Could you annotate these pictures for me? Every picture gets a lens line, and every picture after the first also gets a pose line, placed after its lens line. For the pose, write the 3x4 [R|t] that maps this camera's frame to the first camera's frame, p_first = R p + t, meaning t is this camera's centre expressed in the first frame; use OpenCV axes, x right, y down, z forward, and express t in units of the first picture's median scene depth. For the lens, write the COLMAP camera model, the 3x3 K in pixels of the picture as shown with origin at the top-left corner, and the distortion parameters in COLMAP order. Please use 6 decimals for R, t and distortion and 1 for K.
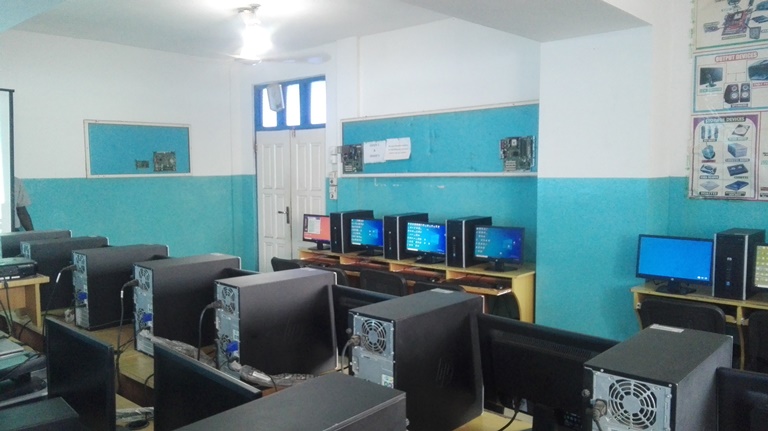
lens RADIAL K [[612.7, 0, 384.0], [0, 612.7, 215.5], [0, 0, 1]] dist [0.102073, -0.213324]
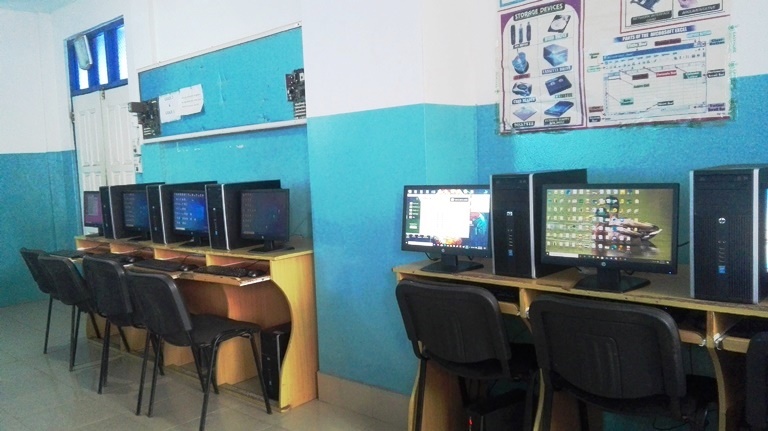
lens RADIAL K [[612.7, 0, 384.0], [0, 612.7, 215.5], [0, 0, 1]] dist [0.102073, -0.213324]
pose [[0.999201, -0.039944, 0.001292, 0.314411], [0.039926, 0.999135, 0.011622, 0.043843], [-0.001755, -0.011561, 0.999932, 0.274607]]
